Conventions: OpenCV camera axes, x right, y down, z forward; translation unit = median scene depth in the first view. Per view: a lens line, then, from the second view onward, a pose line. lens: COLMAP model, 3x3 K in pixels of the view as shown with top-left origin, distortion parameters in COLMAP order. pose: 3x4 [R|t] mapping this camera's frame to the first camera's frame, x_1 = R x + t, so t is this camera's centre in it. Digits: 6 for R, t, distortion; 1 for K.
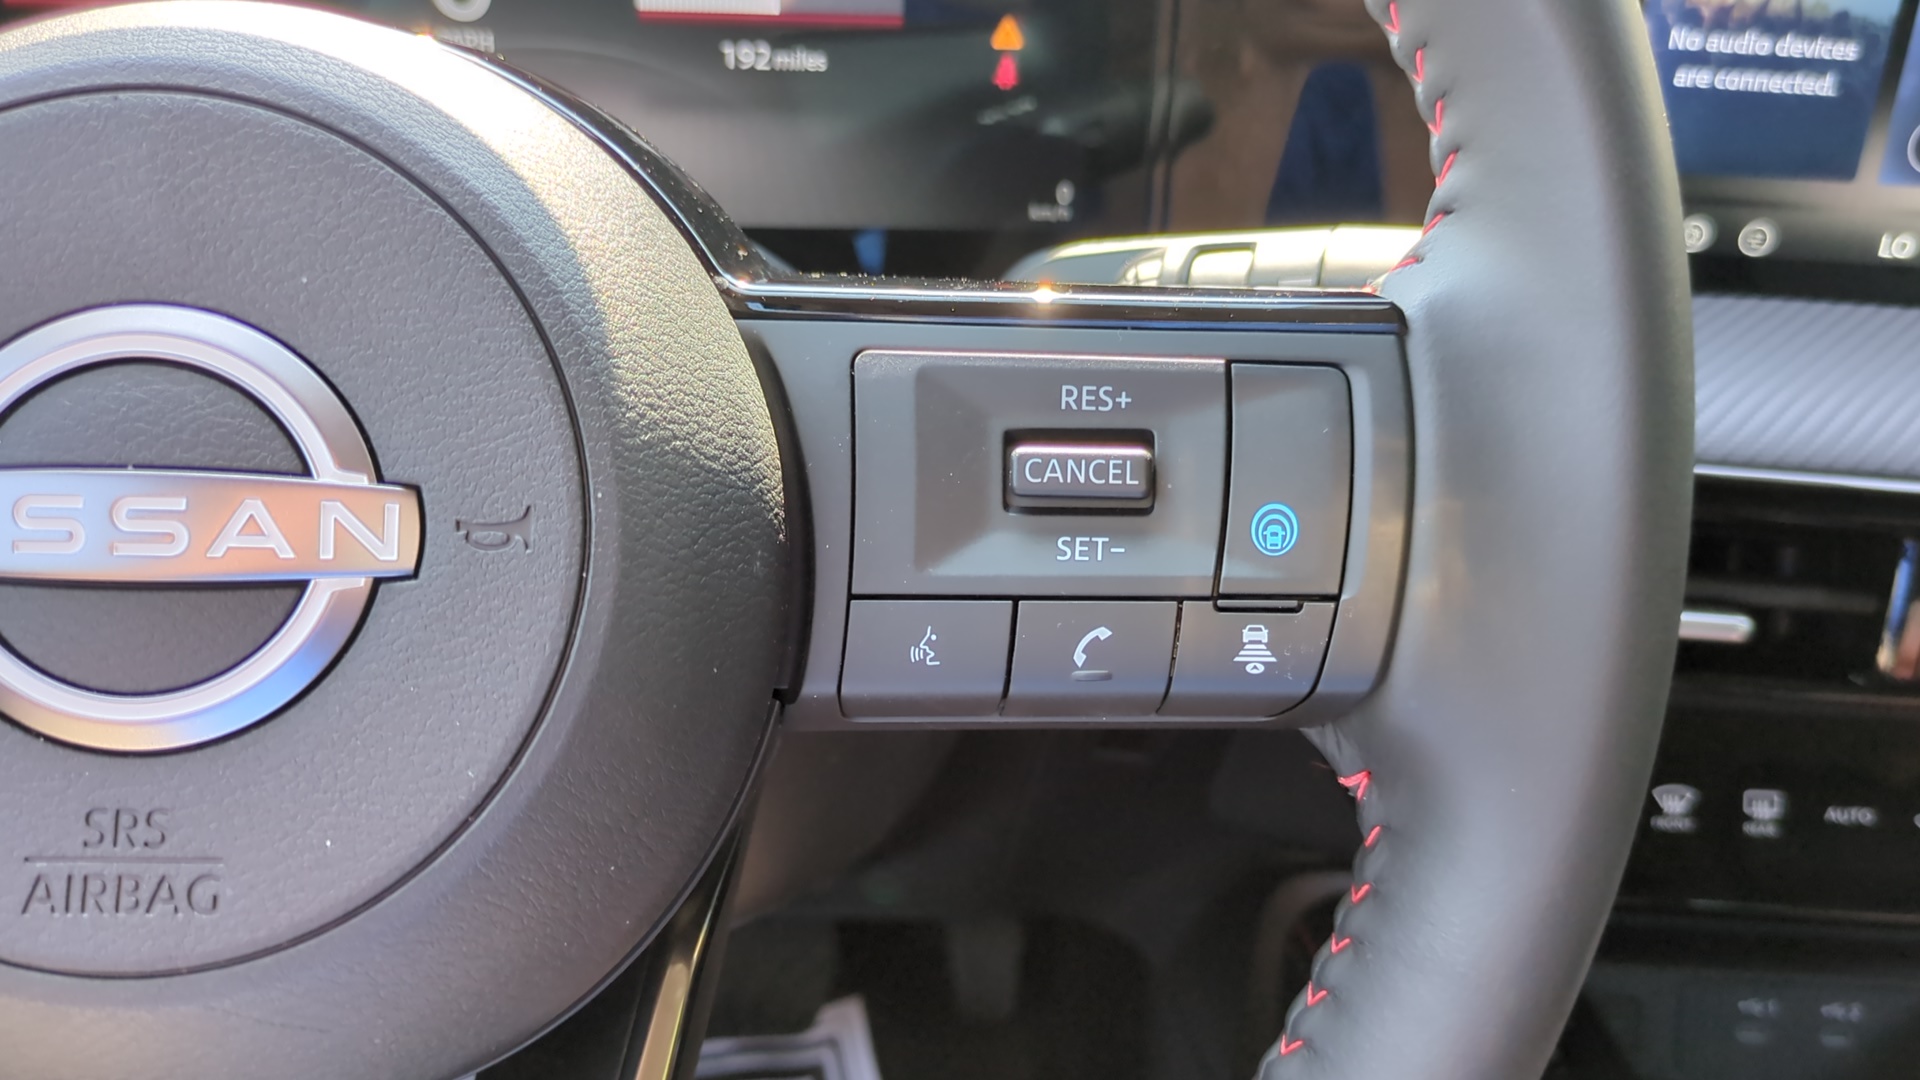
lens RADIAL K [[1635.9, 0, 962.4], [0, 1635.9, 542.8], [0, 0, 1]] dist [-0.011471, -0.018065]
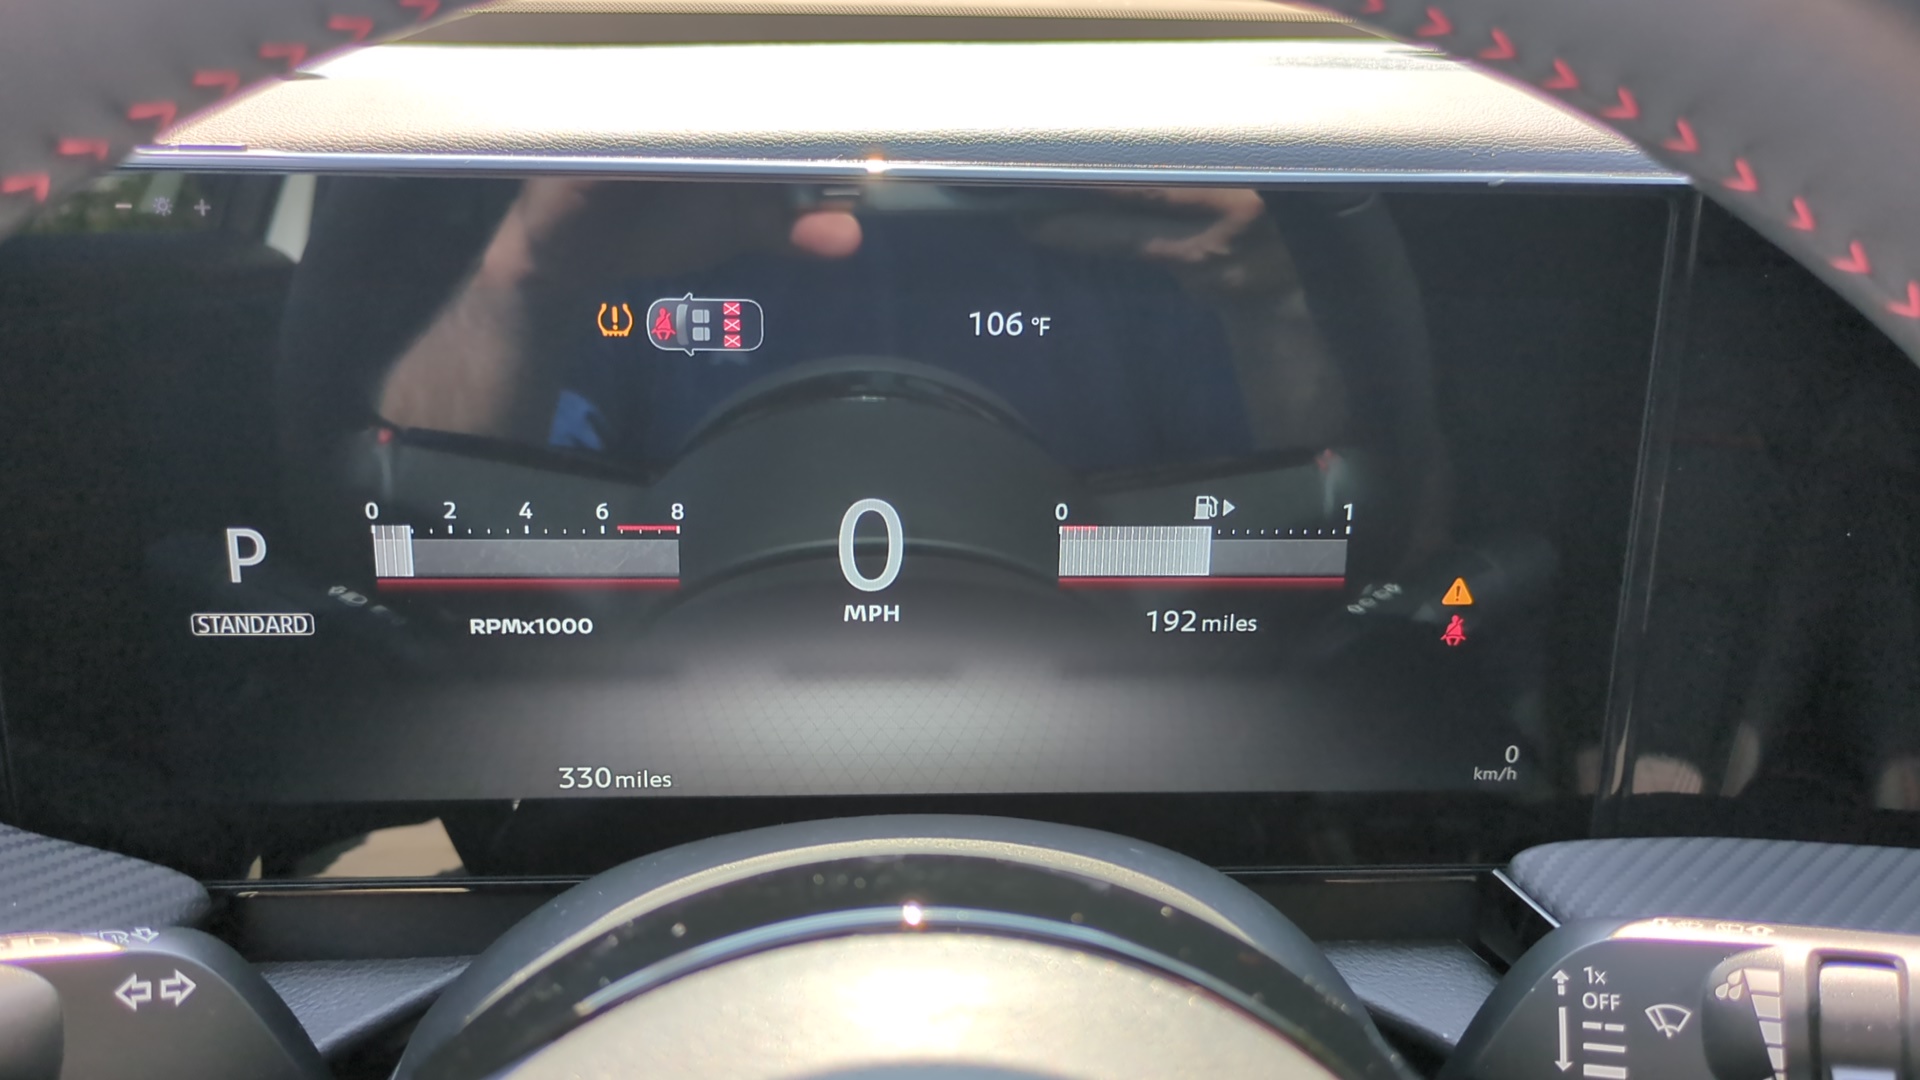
lens RADIAL K [[1635.9, 0, 970.4], [0, 1635.9, 546.9], [0, 0, 1]] dist [-0.011471, -0.018065]
pose [[0.999770, -0.005523, -0.020735, -0.459435], [0.003197, 0.993861, -0.110589, -0.488566], [0.021218, 0.110497, 0.993650, 0.198465]]
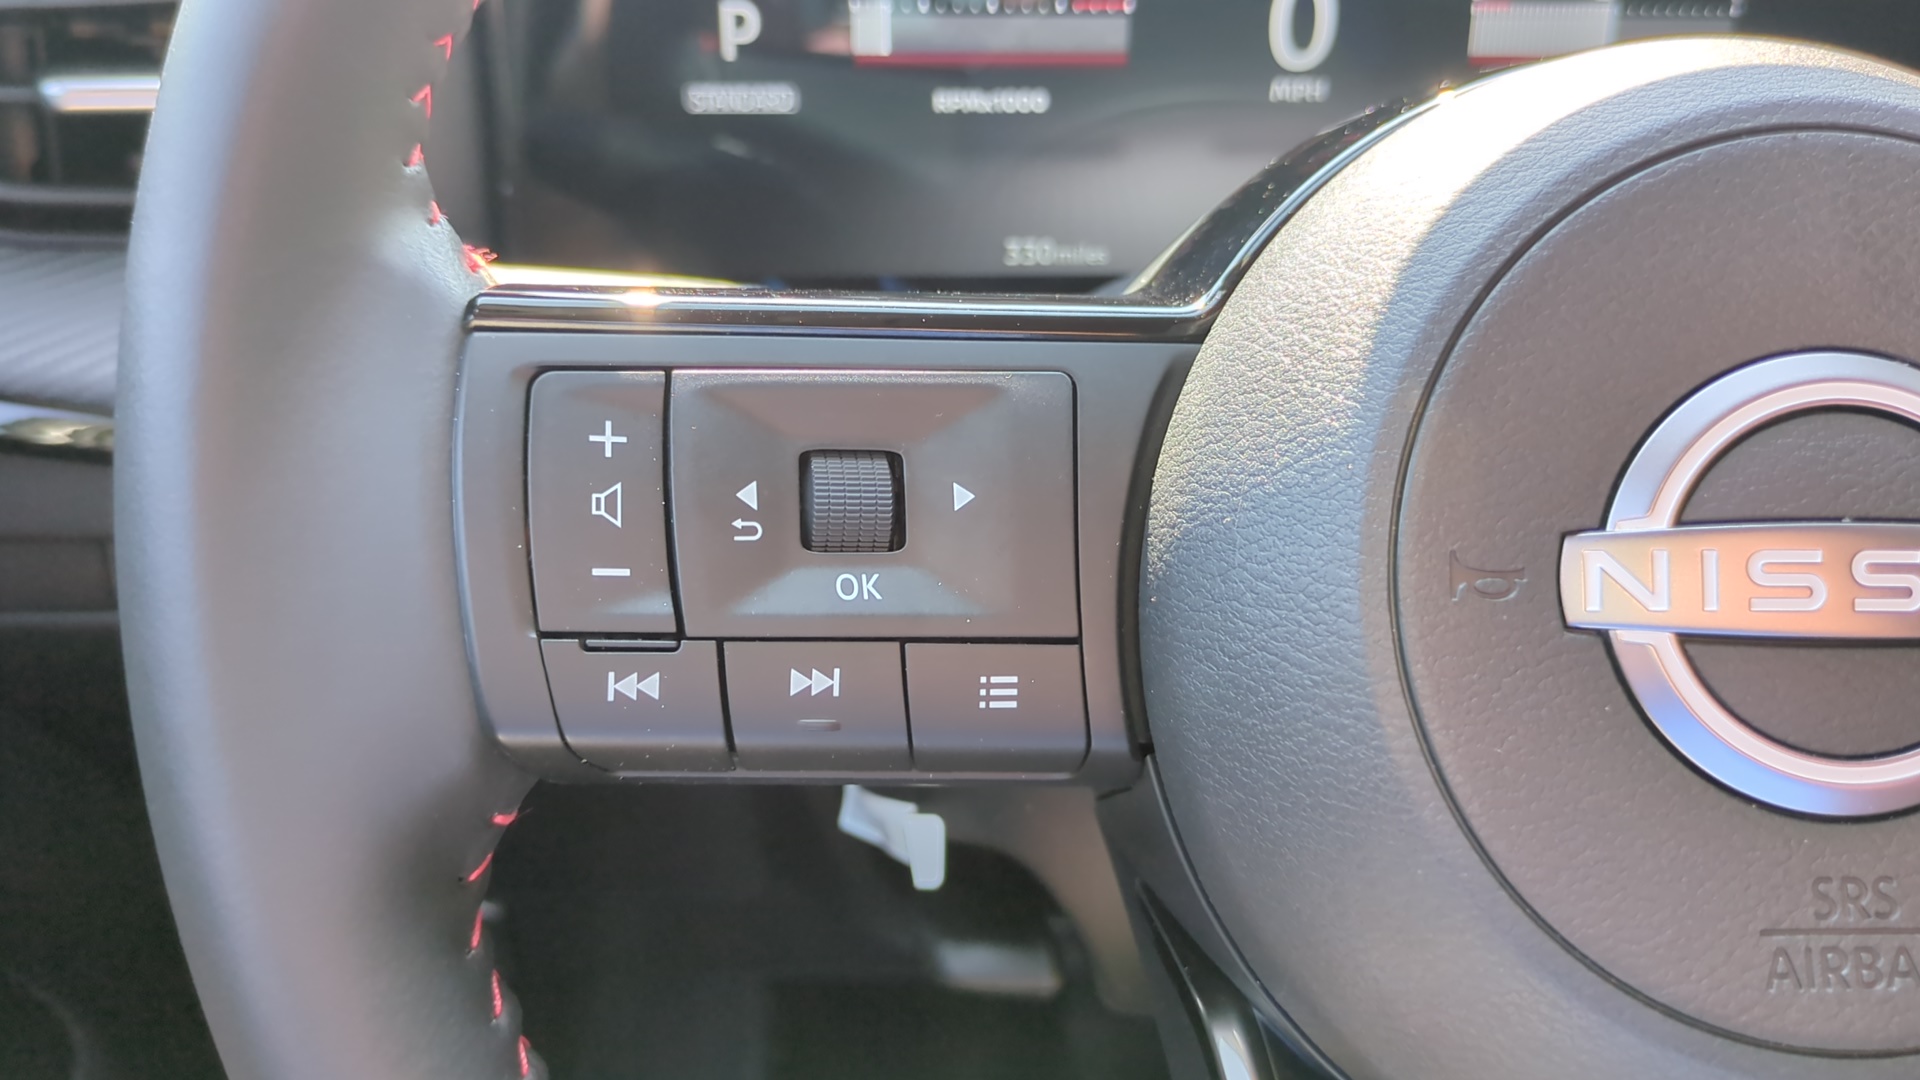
lens RADIAL K [[1635.9, 0, 955.5], [0, 1635.9, 537.9], [0, 0, 1]] dist [-0.011471, -0.018065]
pose [[0.999046, -0.011485, -0.042143, -0.953525], [0.010406, 0.999615, -0.025717, -0.015969], [0.042422, 0.025254, 0.998781, 0.019846]]
